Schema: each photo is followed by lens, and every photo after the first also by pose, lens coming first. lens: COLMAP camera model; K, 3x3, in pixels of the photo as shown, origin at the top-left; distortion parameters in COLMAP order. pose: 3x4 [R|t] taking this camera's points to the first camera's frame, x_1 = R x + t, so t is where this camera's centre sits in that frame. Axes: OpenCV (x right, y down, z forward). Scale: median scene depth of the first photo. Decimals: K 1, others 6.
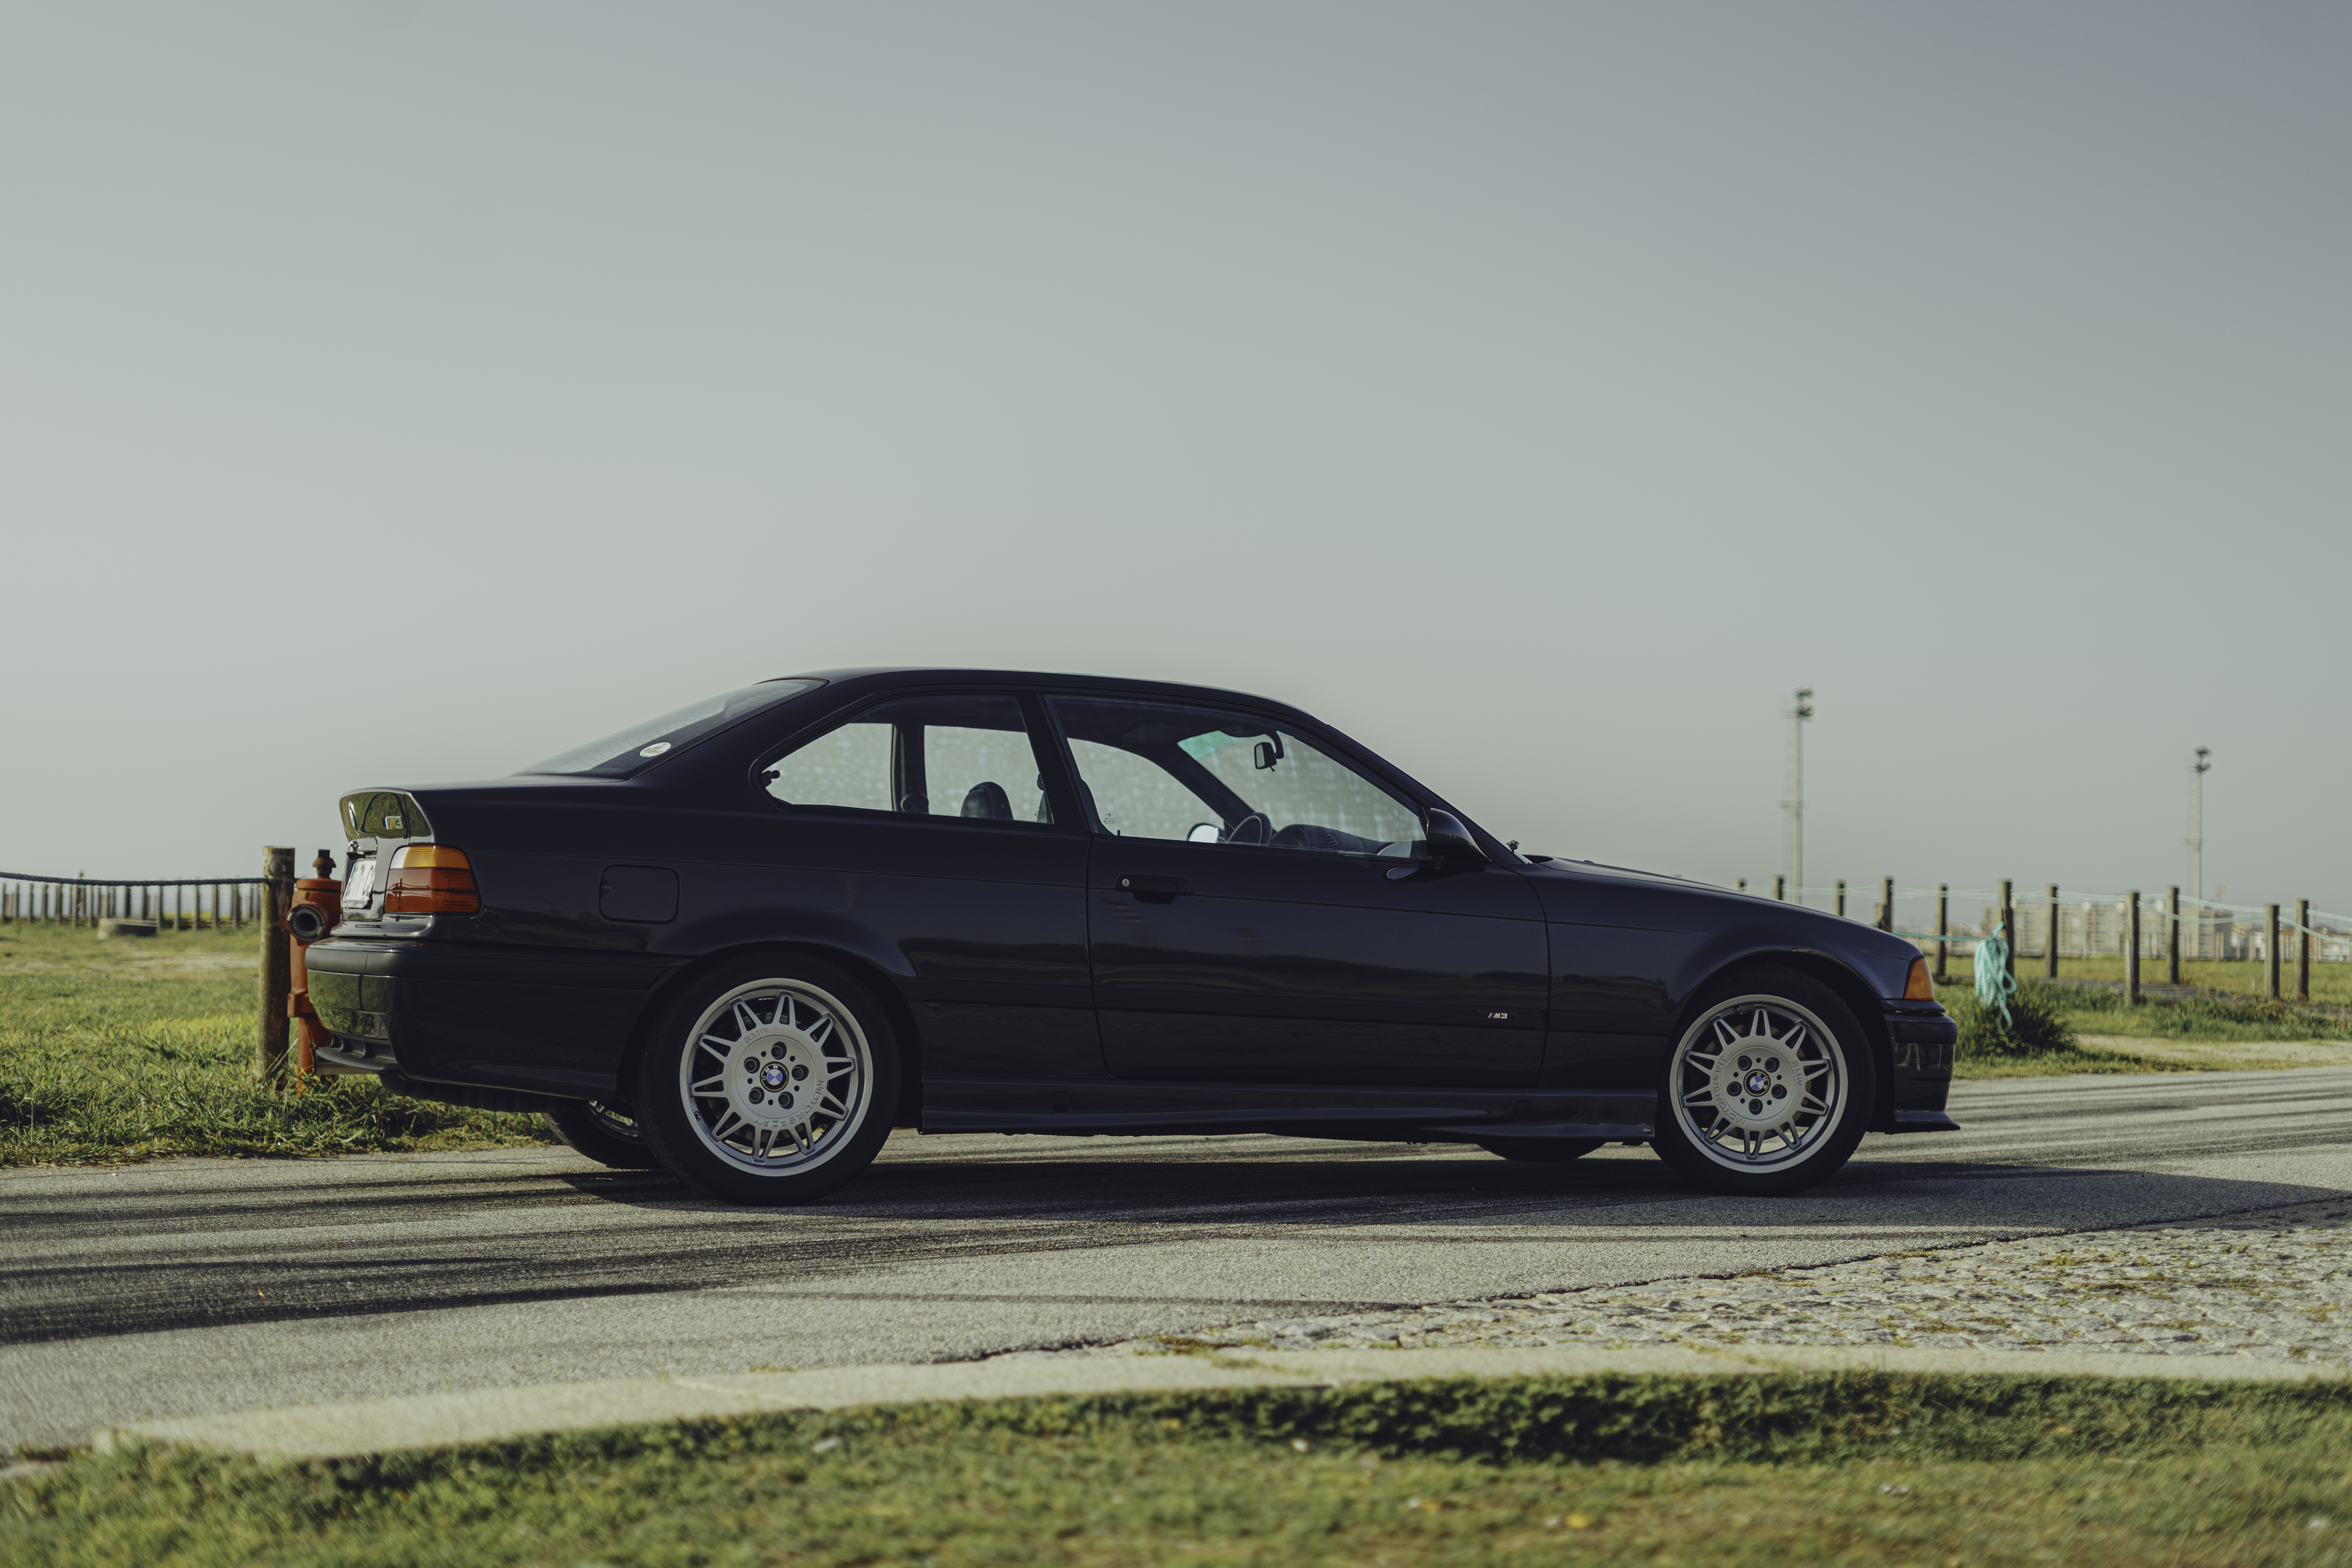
lens RADIAL K [[3390.9, 0, 1206.6], [0, 3390.9, 781.9], [0, 0, 1]] dist [0.006684, -0.033101]
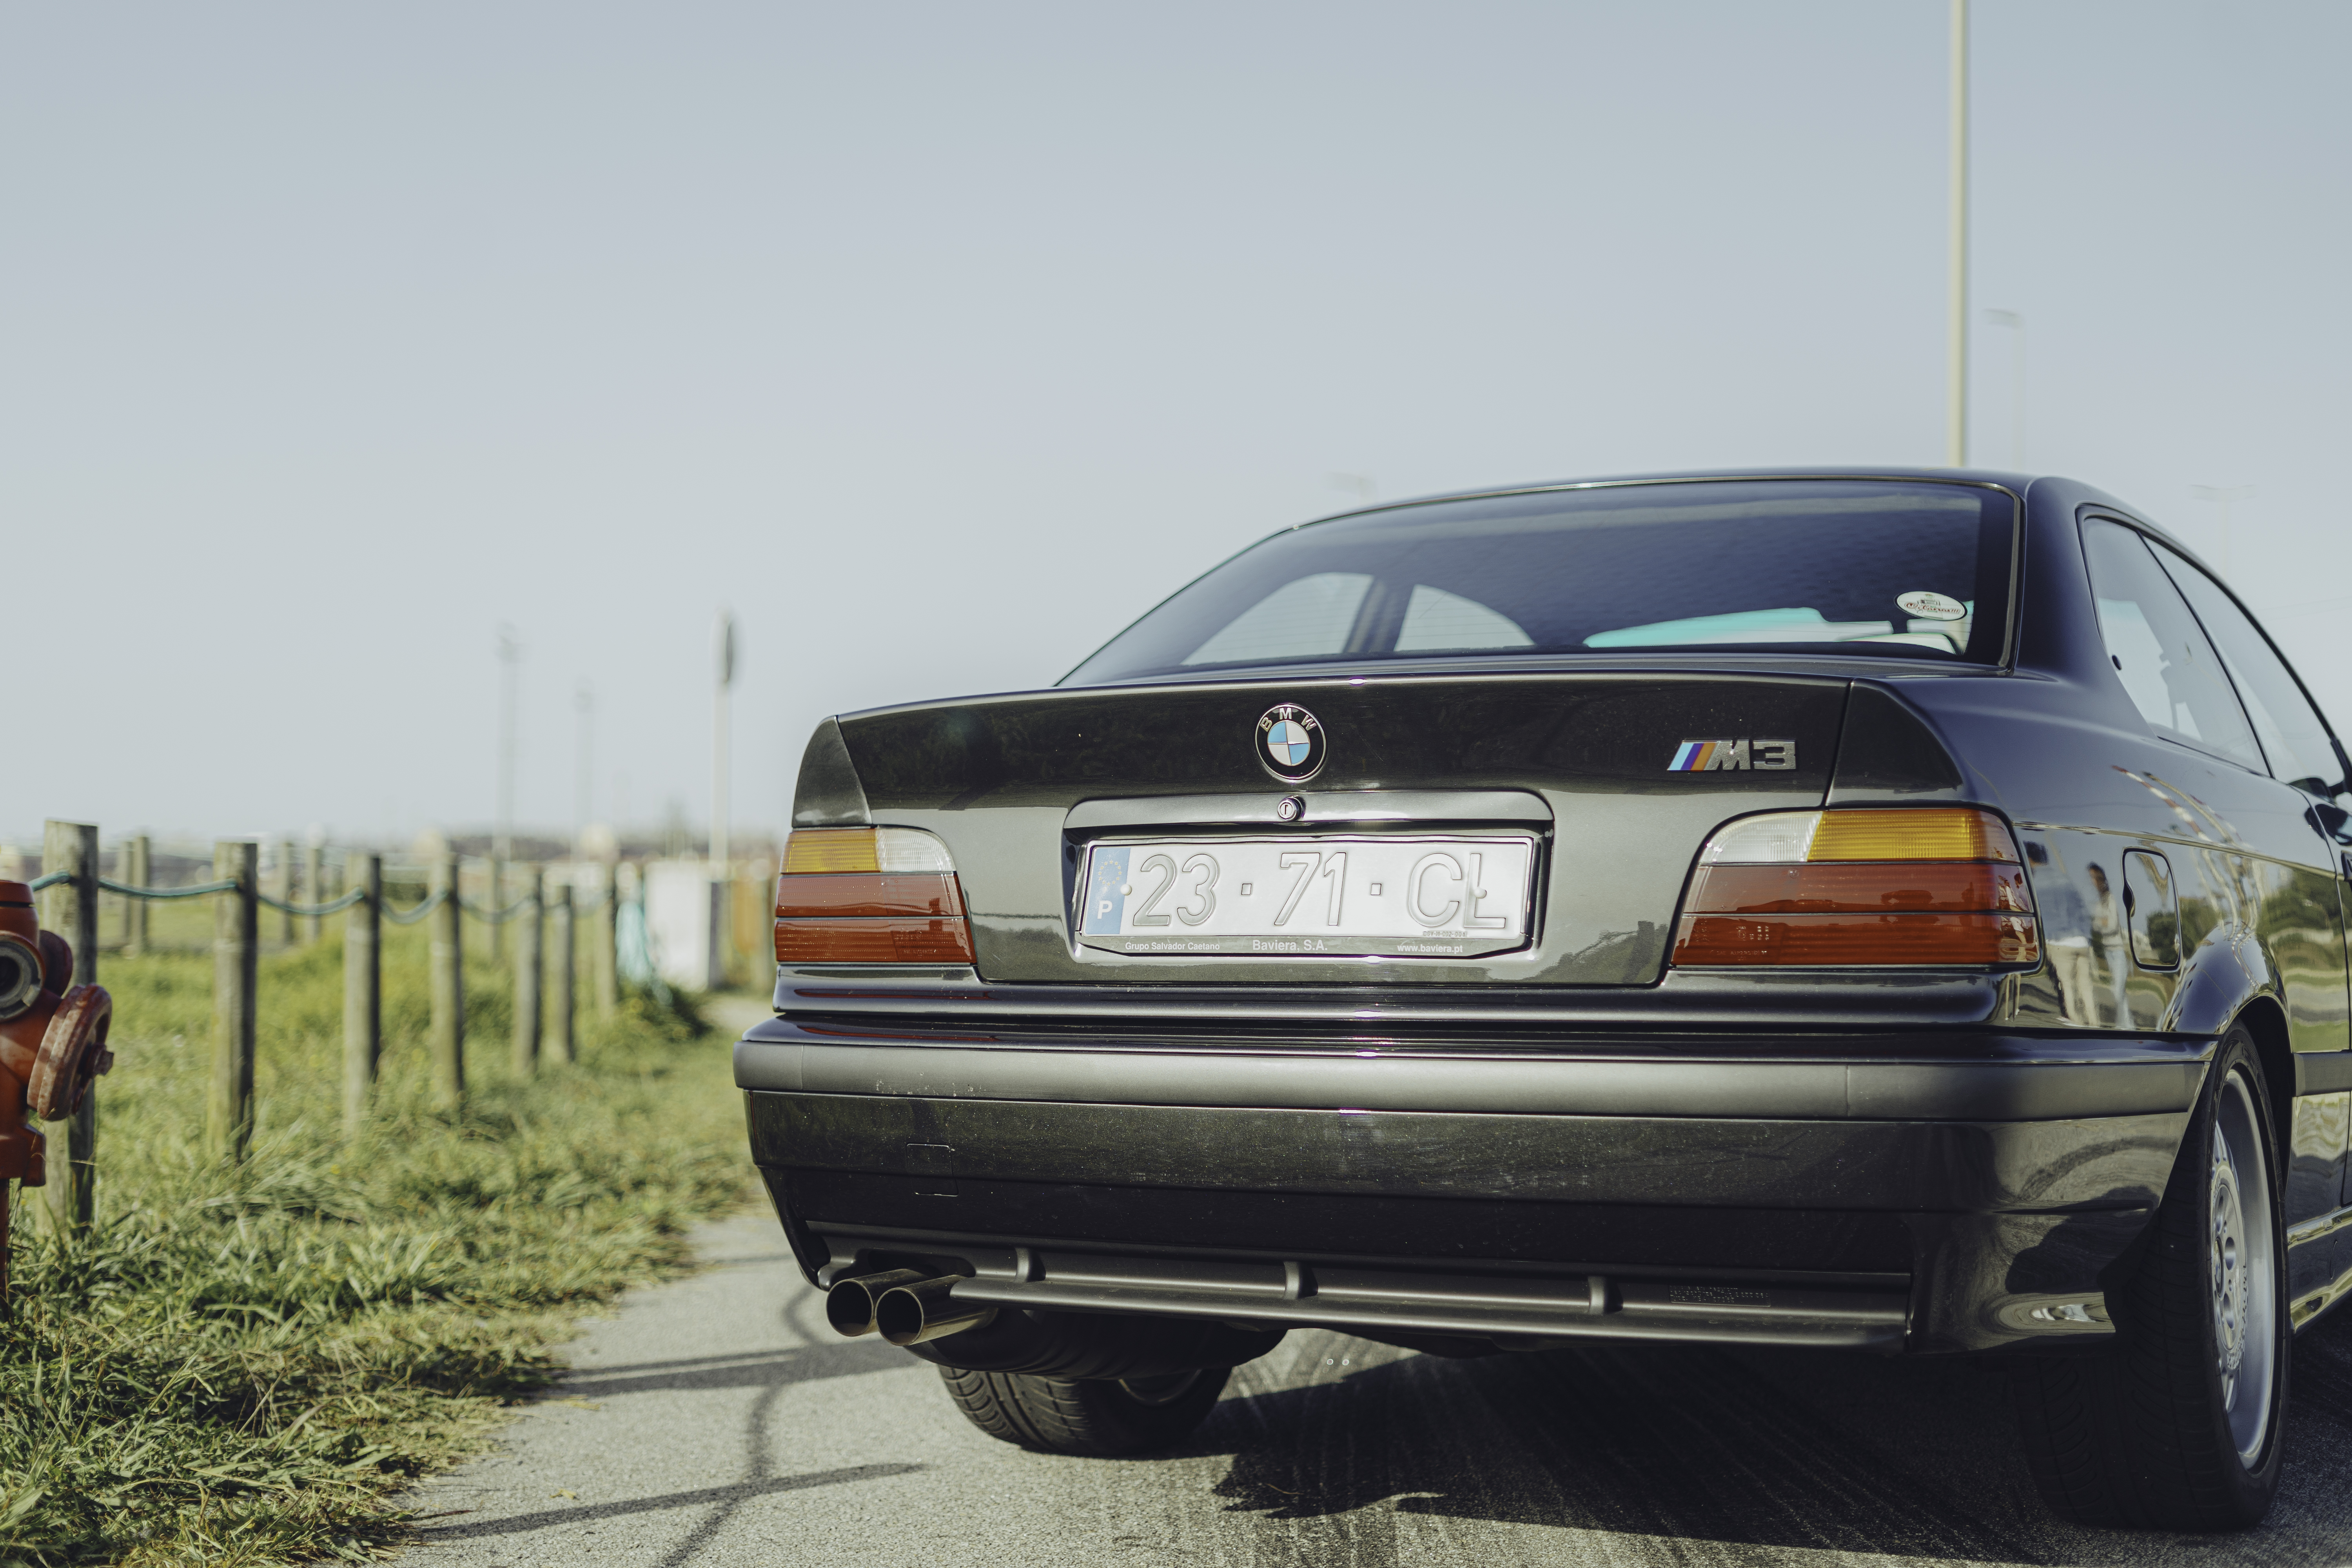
lens RADIAL K [[3391.0, 0, 1206.6], [0, 3391.0, 781.9], [0, 0, 1]] dist [0.006684, -0.033101]
pose [[0.736251, 0.001130, 0.676708, -0.568027], [-0.012825, 0.999842, 0.012285, 0.010828], [-0.676587, -0.017724, 0.736149, 0.721474]]
